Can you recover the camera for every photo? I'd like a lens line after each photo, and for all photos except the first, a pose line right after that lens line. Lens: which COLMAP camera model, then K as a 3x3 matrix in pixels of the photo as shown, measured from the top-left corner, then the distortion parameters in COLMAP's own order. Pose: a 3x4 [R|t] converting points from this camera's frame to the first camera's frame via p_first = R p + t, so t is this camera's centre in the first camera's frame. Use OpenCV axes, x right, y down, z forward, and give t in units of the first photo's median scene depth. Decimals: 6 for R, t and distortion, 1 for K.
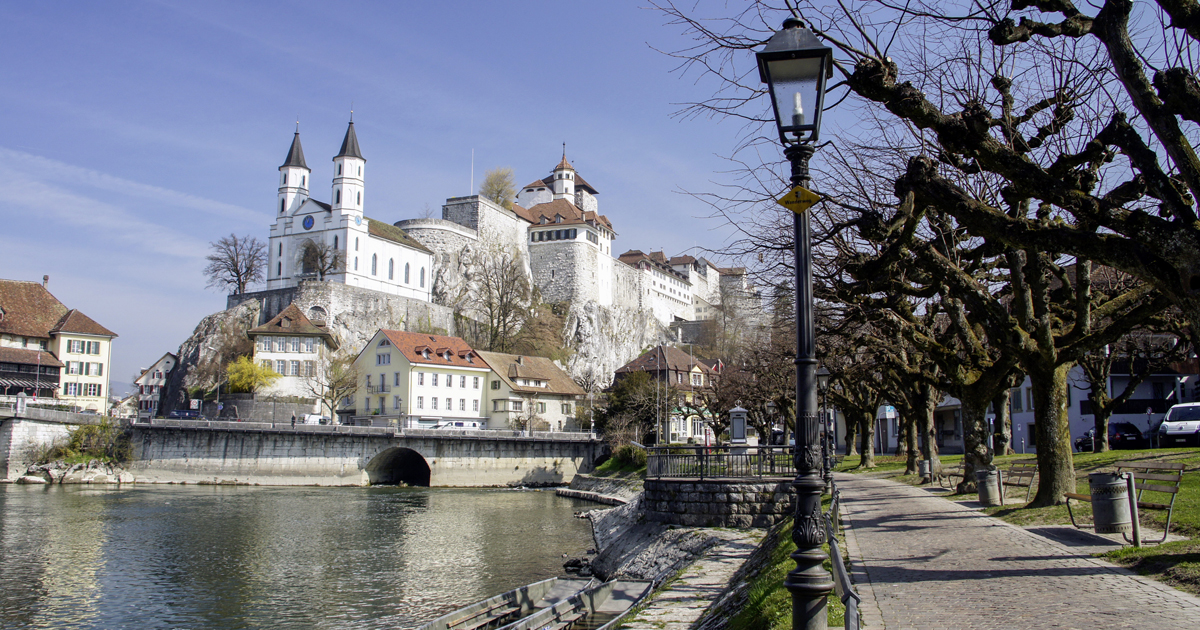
lens RADIAL K [[1002.5, 0, 594.6], [0, 1002.5, 315.0], [0, 0, 1]] dist [-0.070085, 0.006317]
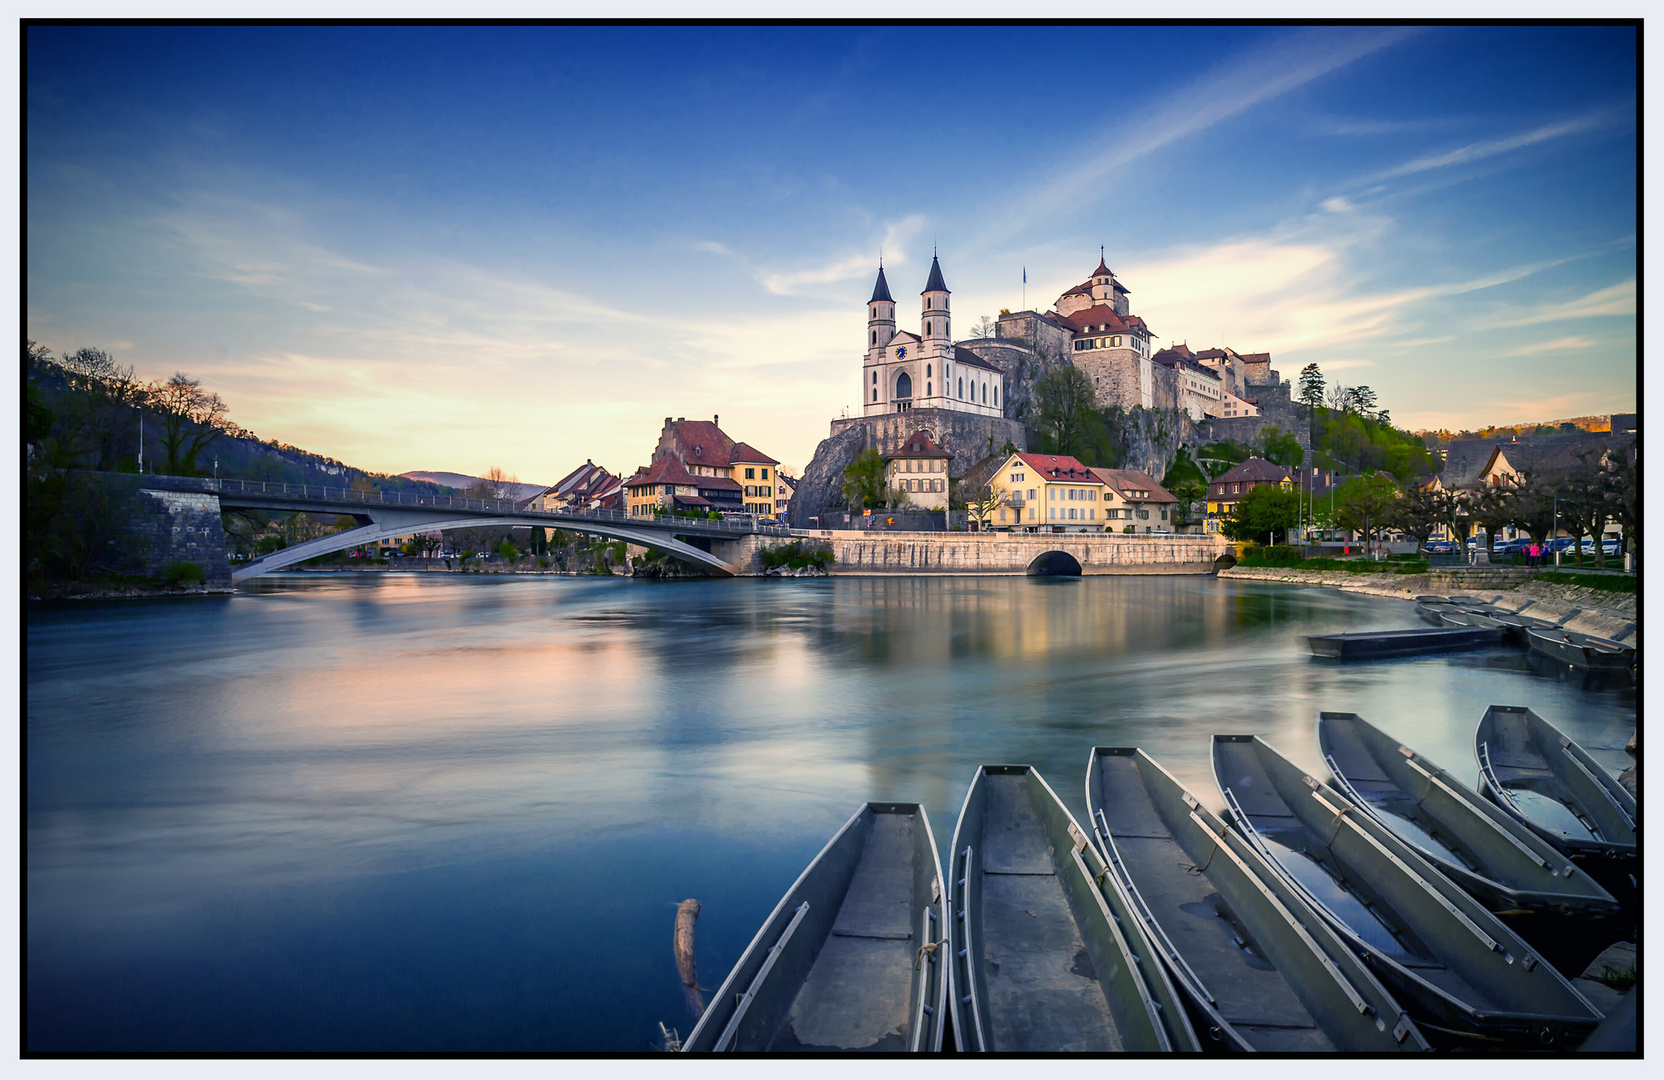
lens RADIAL K [[1138.9, 0, 821.1], [0, 1138.9, 553.7], [0, 0, 1]] dist [0.025811, -0.004936]
pose [[0.982783, -0.012021, -0.184373, -0.142320], [0.036891, 0.990555, 0.132061, -0.041331], [0.181044, -0.136588, 0.973944, -0.294645]]
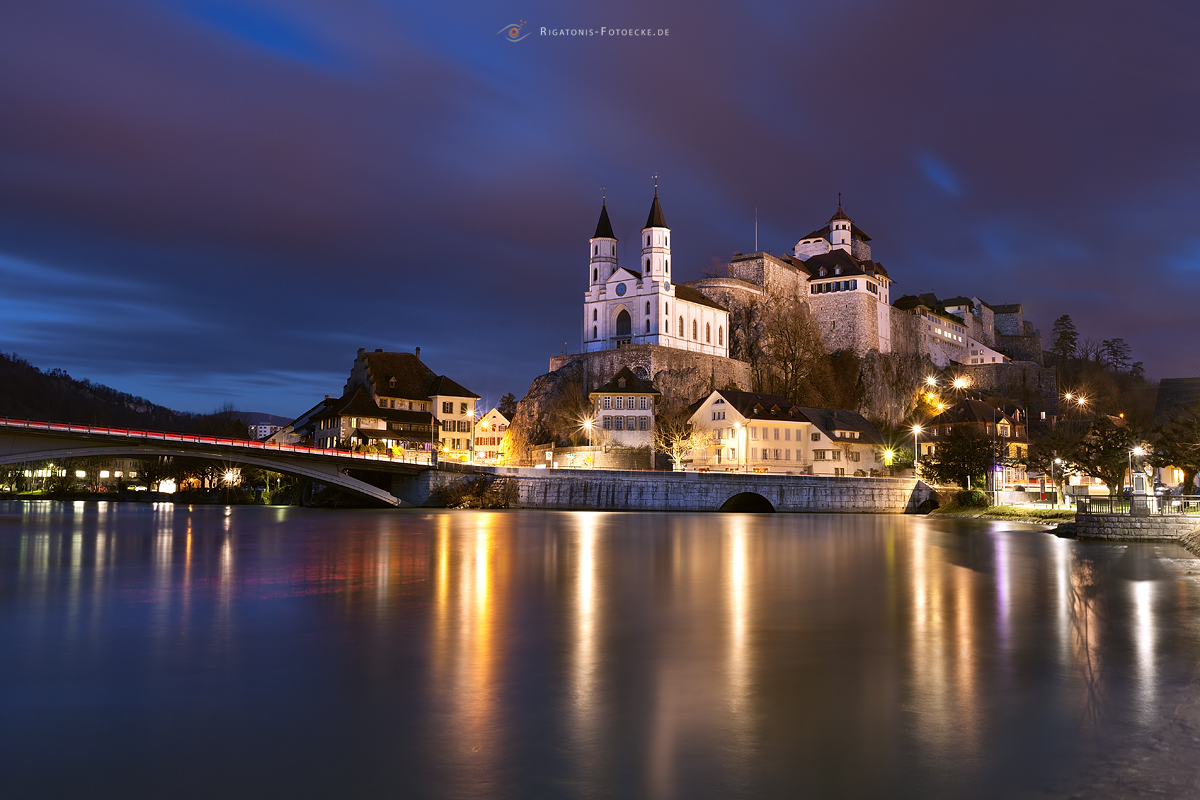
lens RADIAL K [[1077.9, 0, 602.9], [0, 1077.9, 397.4], [0, 0, 1]] dist [0.022692, 0.011211]
pose [[0.979288, -0.013842, -0.201999, -0.067468], [0.022493, 0.998923, 0.040594, -0.022202], [0.201219, -0.044296, 0.978544, -0.177301]]
